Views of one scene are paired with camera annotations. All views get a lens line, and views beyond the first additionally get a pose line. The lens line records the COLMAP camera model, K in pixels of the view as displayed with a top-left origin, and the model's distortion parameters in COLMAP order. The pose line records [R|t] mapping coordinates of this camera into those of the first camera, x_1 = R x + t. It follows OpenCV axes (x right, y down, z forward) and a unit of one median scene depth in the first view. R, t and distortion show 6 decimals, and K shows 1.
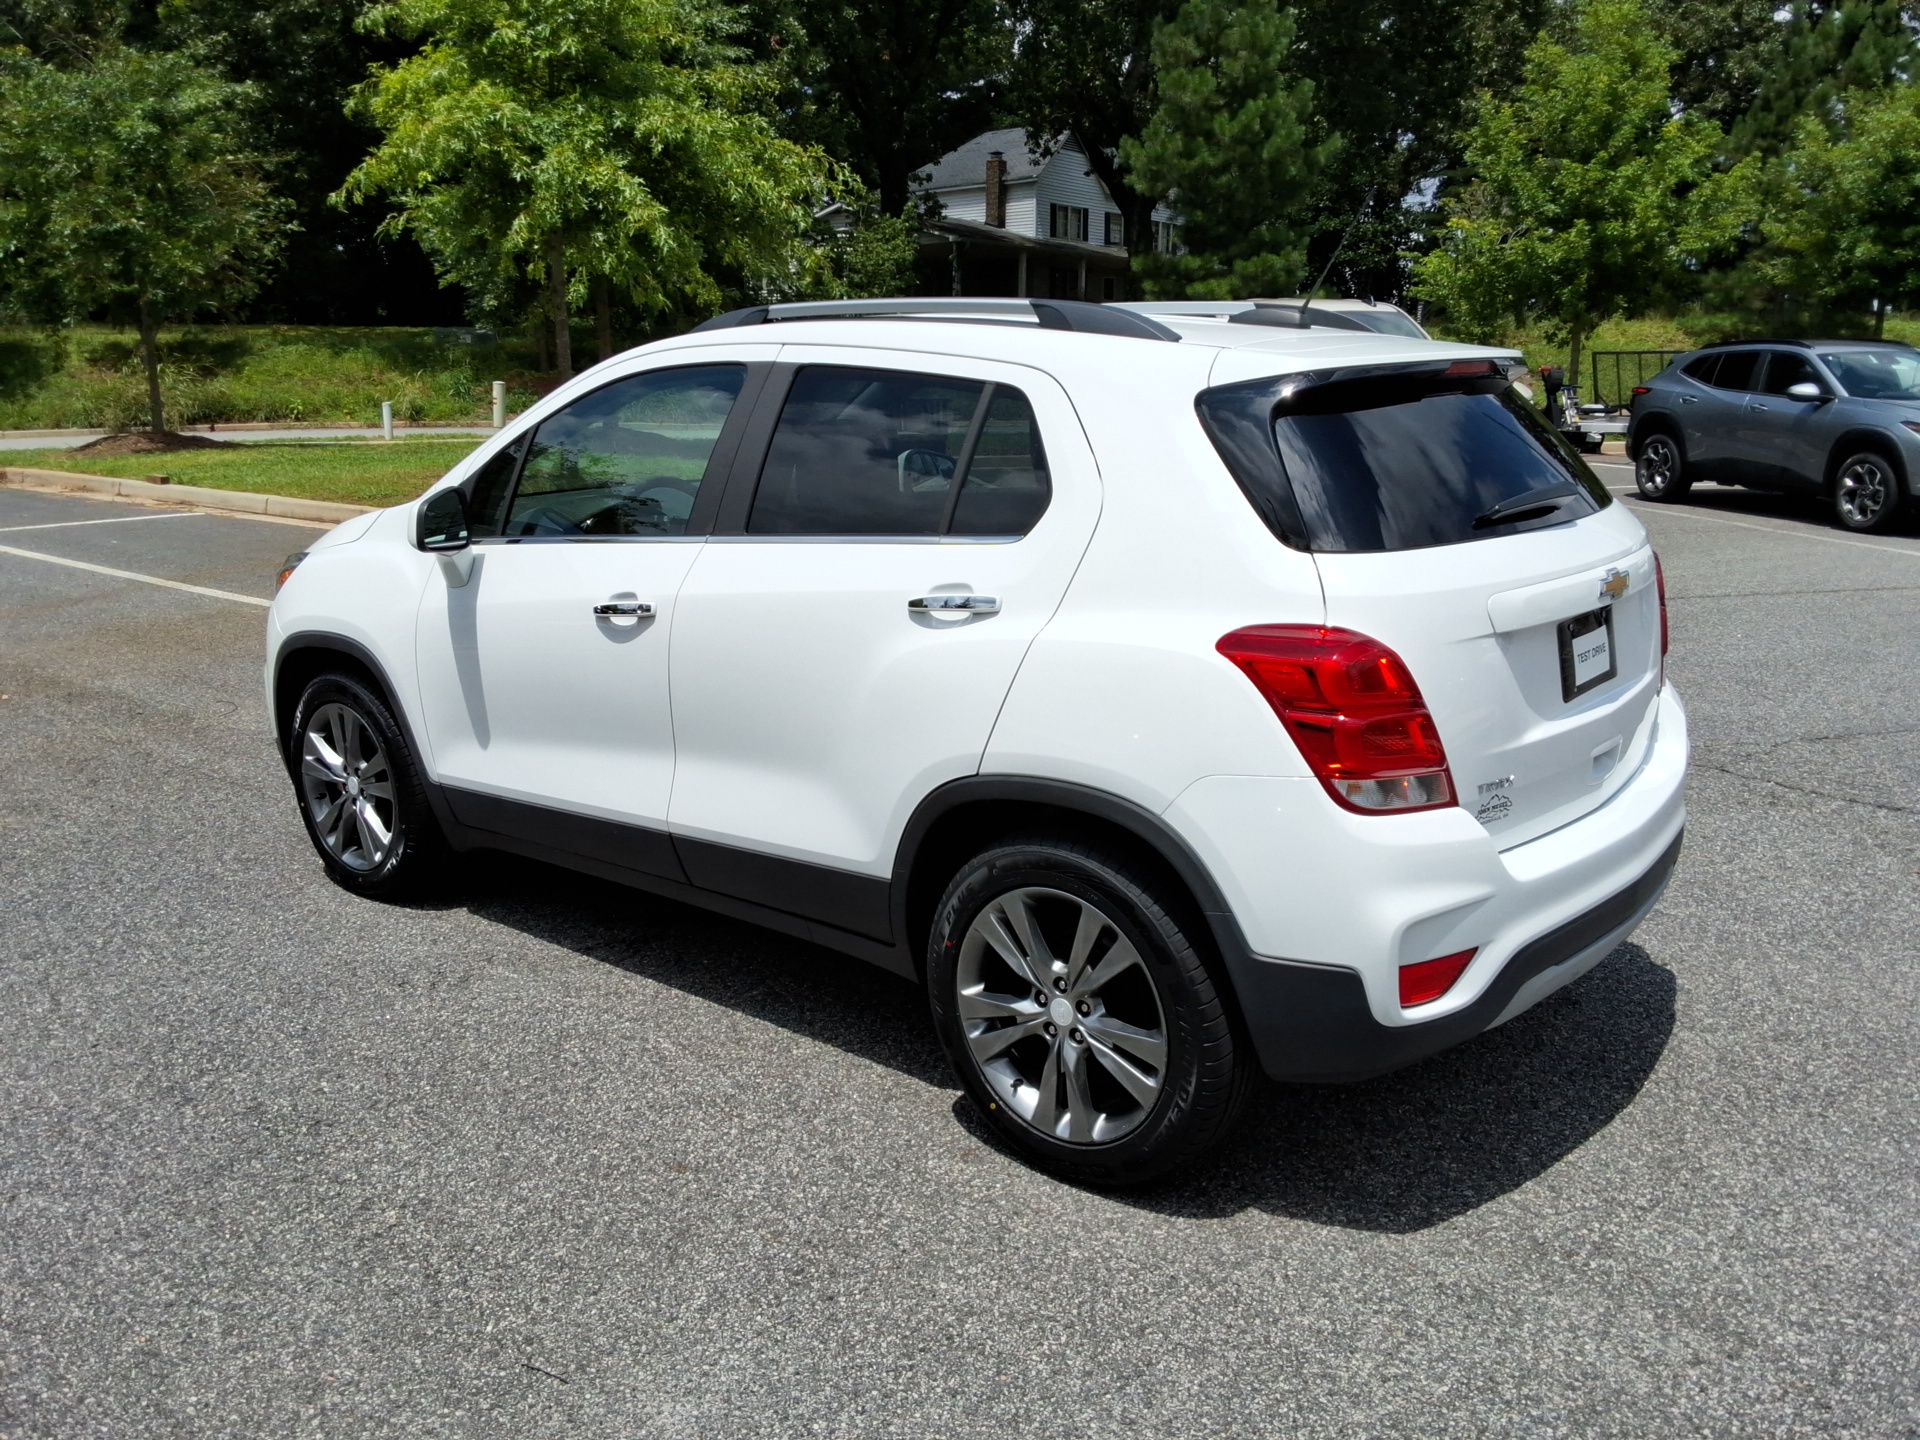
lens RADIAL K [[1538.2, 0, 977.0], [0, 1538.2, 709.9], [0, 0, 1]] dist [0.120590, -0.182921]
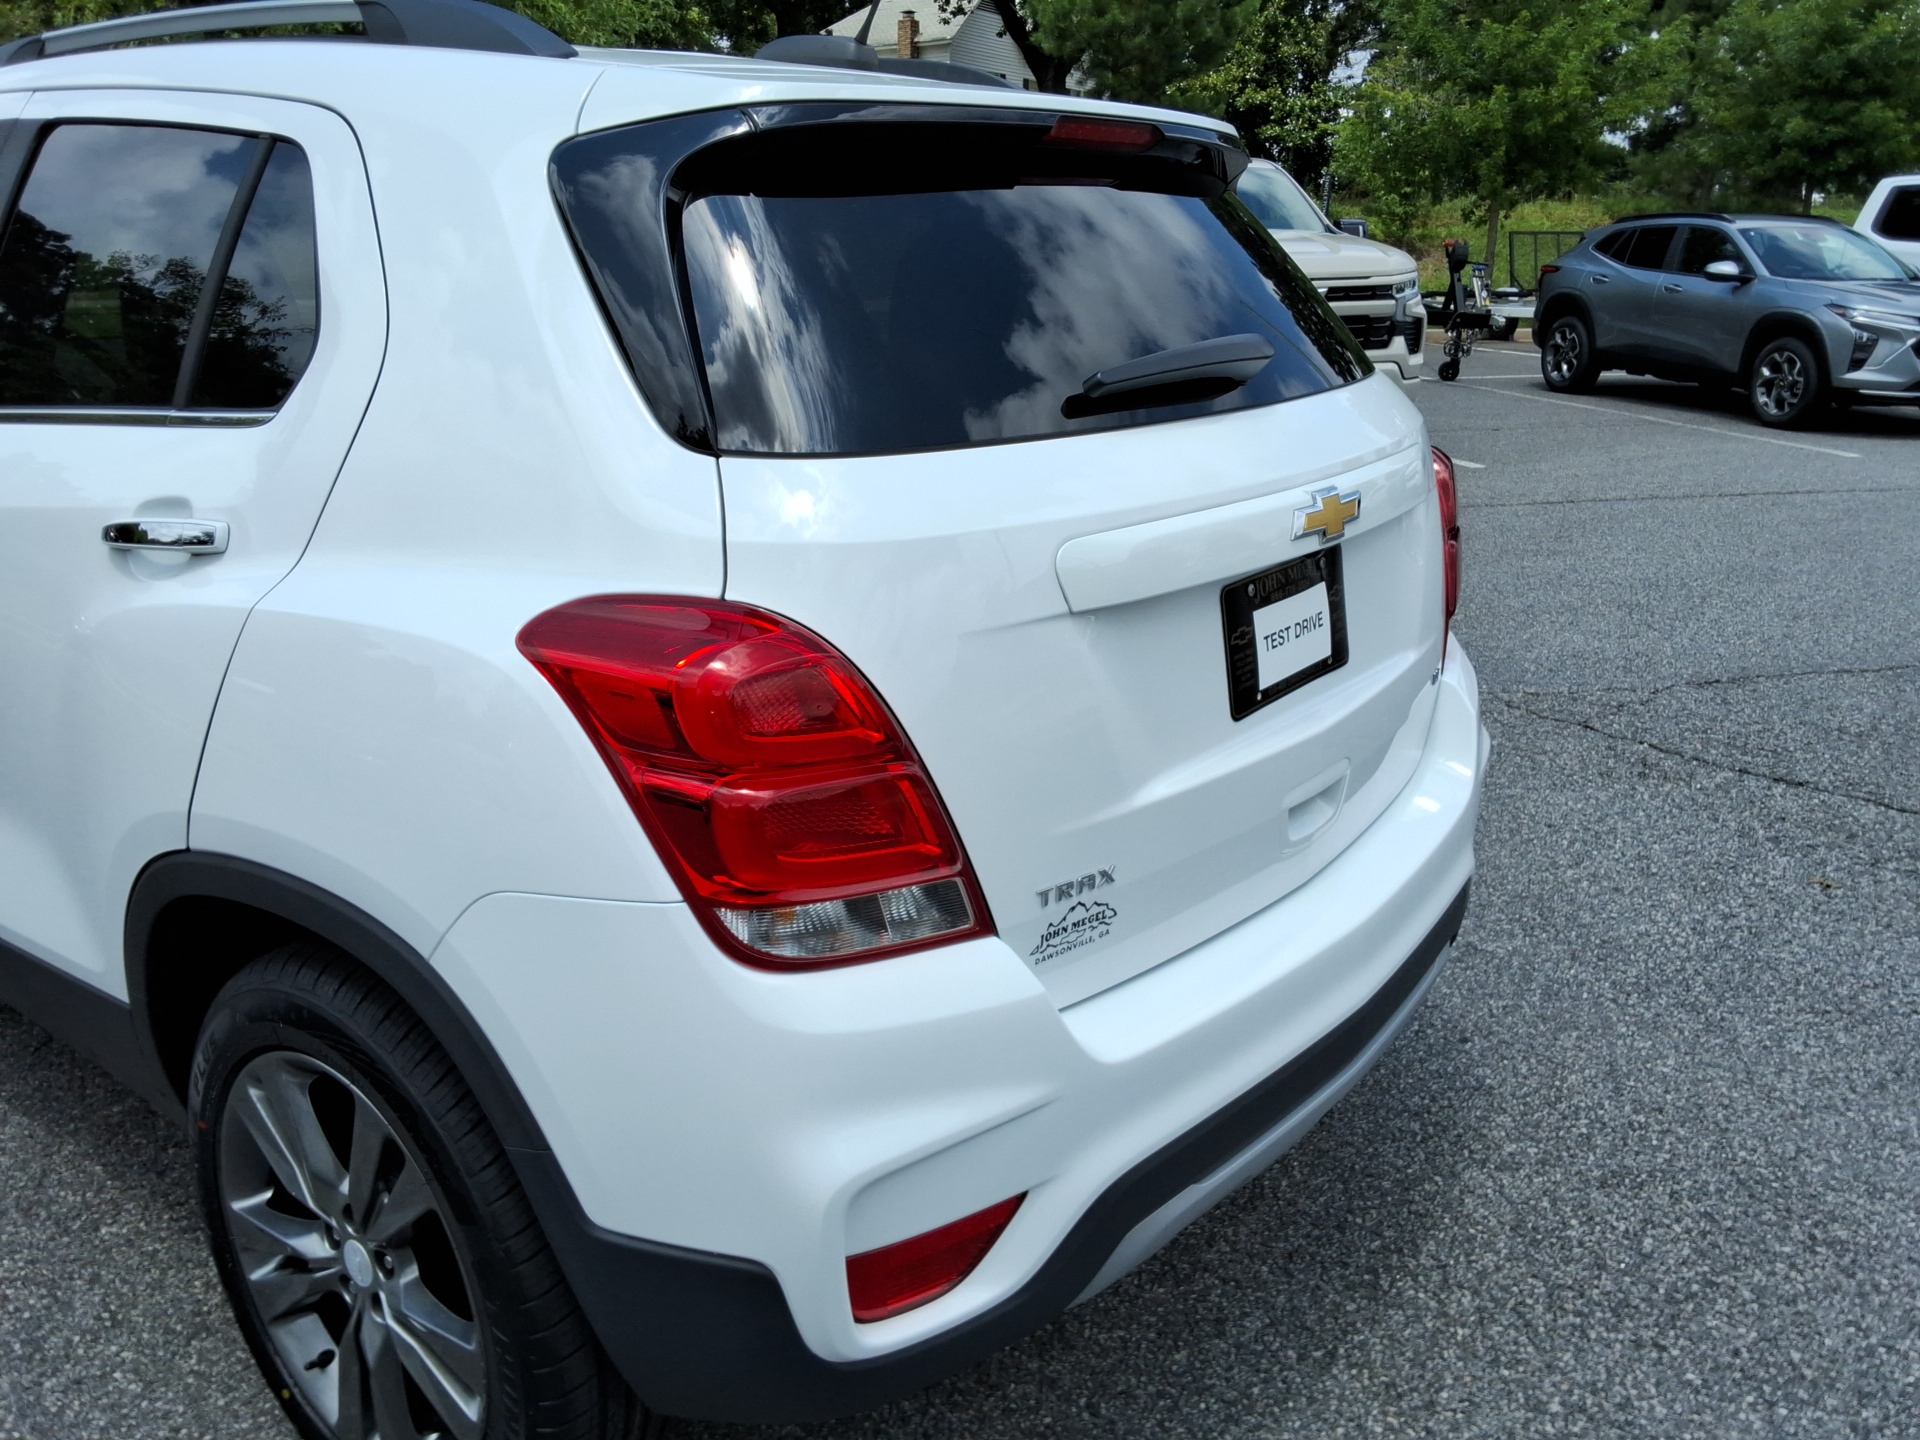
lens RADIAL K [[1544.2, 0, 976.2], [0, 1544.2, 709.2], [0, 0, 1]] dist [0.115142, -0.178716]
pose [[0.998998, 0.002809, 0.044666, 0.081820], [-0.005932, 0.997534, 0.069936, -0.015601], [-0.044359, -0.070131, 0.996551, 0.137963]]
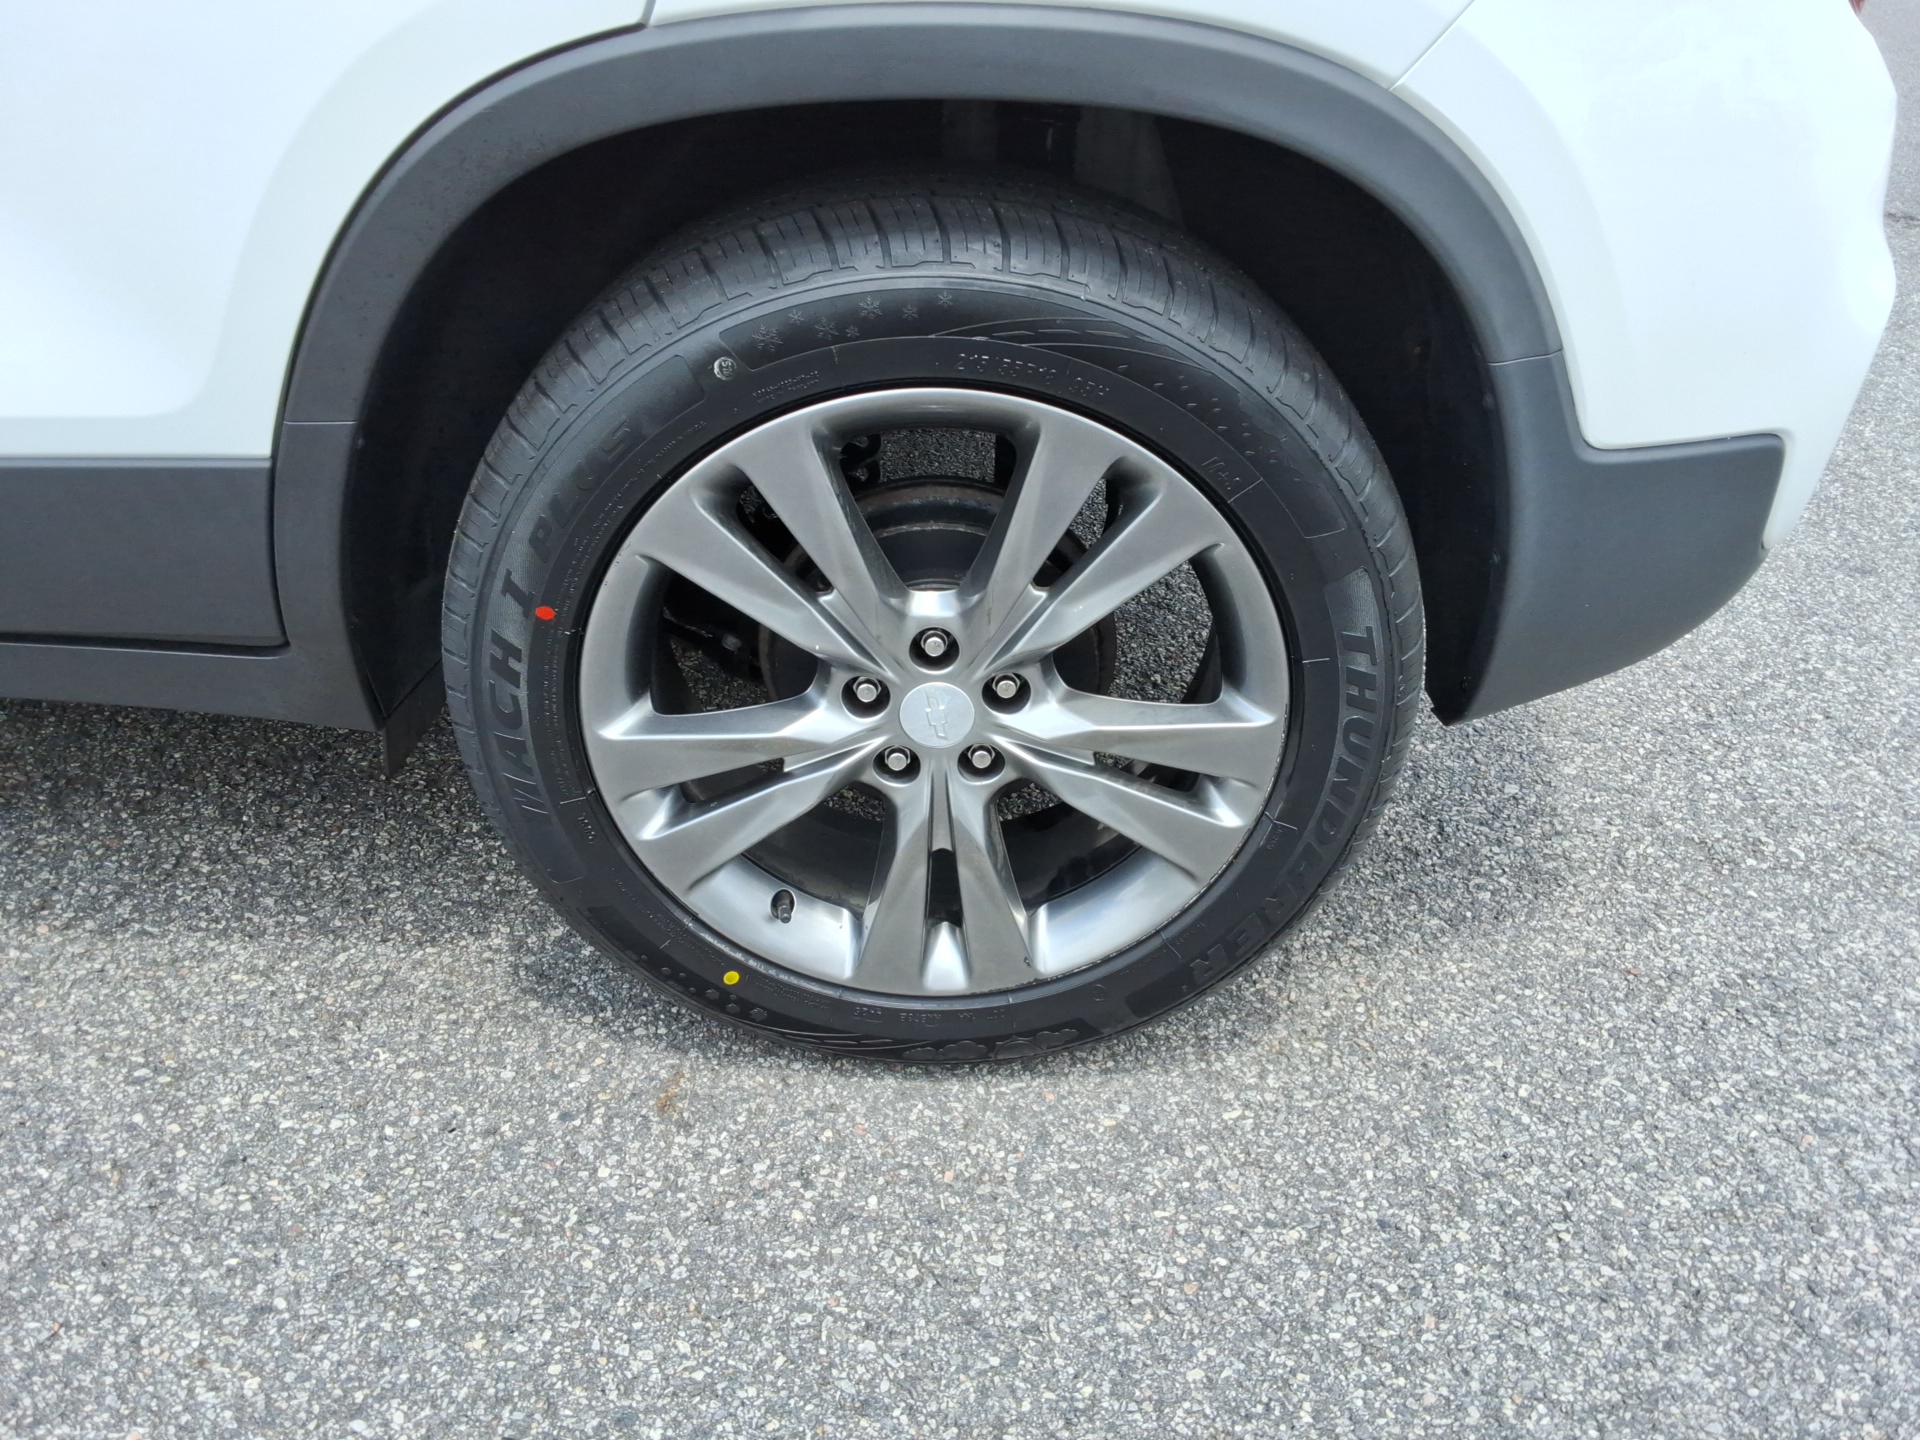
lens RADIAL K [[1563.1, 0, 987.5], [0, 1563.1, 718.0], [0, 0, 1]] dist [0.099264, -0.162373]
pose [[0.752305, -0.299134, 0.586989, -0.050574], [0.076751, 0.924704, 0.372869, 0.017955], [-0.654329, -0.235459, 0.718618, 0.230994]]
